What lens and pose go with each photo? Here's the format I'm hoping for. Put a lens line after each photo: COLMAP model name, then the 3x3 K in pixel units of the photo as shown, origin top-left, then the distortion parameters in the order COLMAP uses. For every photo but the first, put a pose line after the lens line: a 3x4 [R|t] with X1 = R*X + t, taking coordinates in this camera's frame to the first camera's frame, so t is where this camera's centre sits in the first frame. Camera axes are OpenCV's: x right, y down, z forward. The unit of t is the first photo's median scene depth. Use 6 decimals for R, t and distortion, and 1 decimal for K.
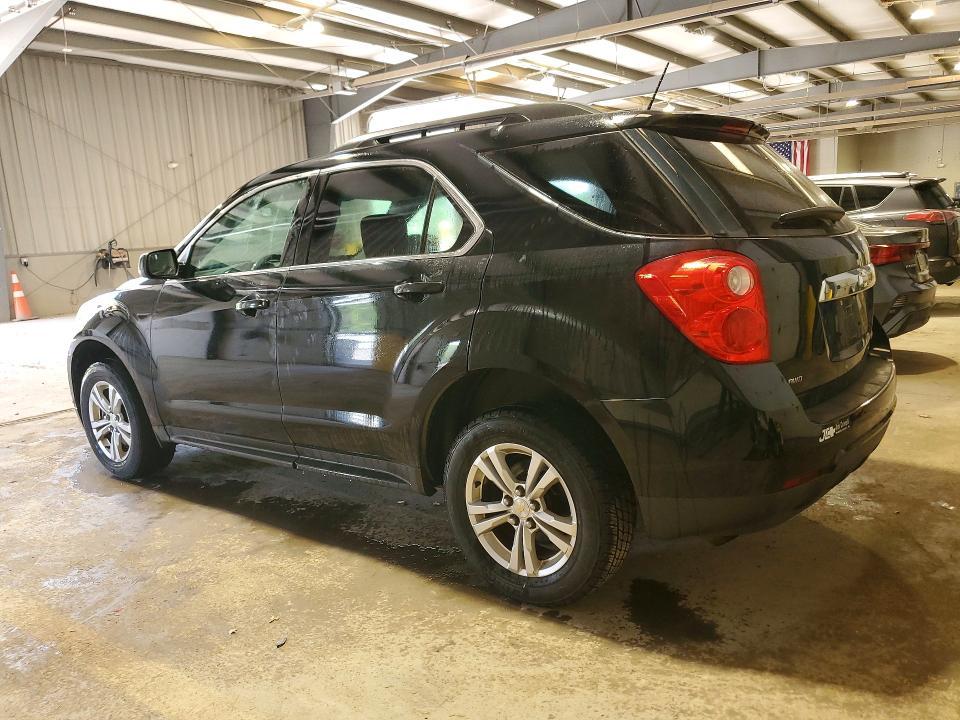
lens RADIAL K [[732.9, 0, 479.0], [0, 732.9, 360.5], [0, 0, 1]] dist [0.010593, 0.012387]
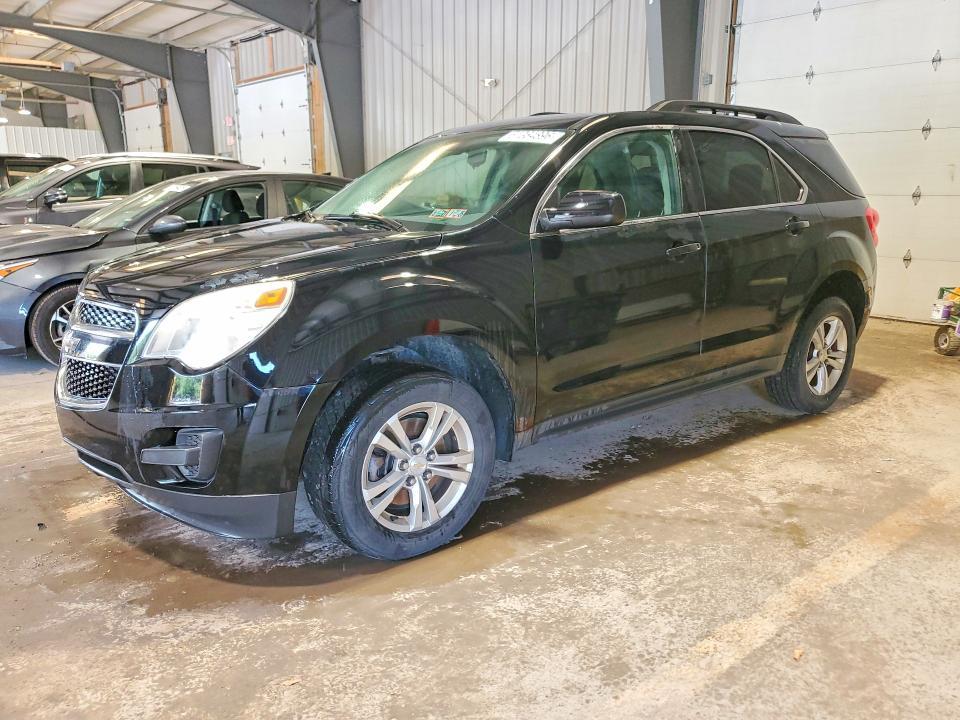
lens RADIAL K [[732.9, 0, 480.8], [0, 732.9, 359.2], [0, 0, 1]] dist [0.010593, 0.012387]
pose [[0.245924, -0.168534, 0.954525, -1.229328], [0.138103, 0.980814, 0.137595, -0.103630], [-0.959400, 0.097984, 0.264481, 0.881846]]
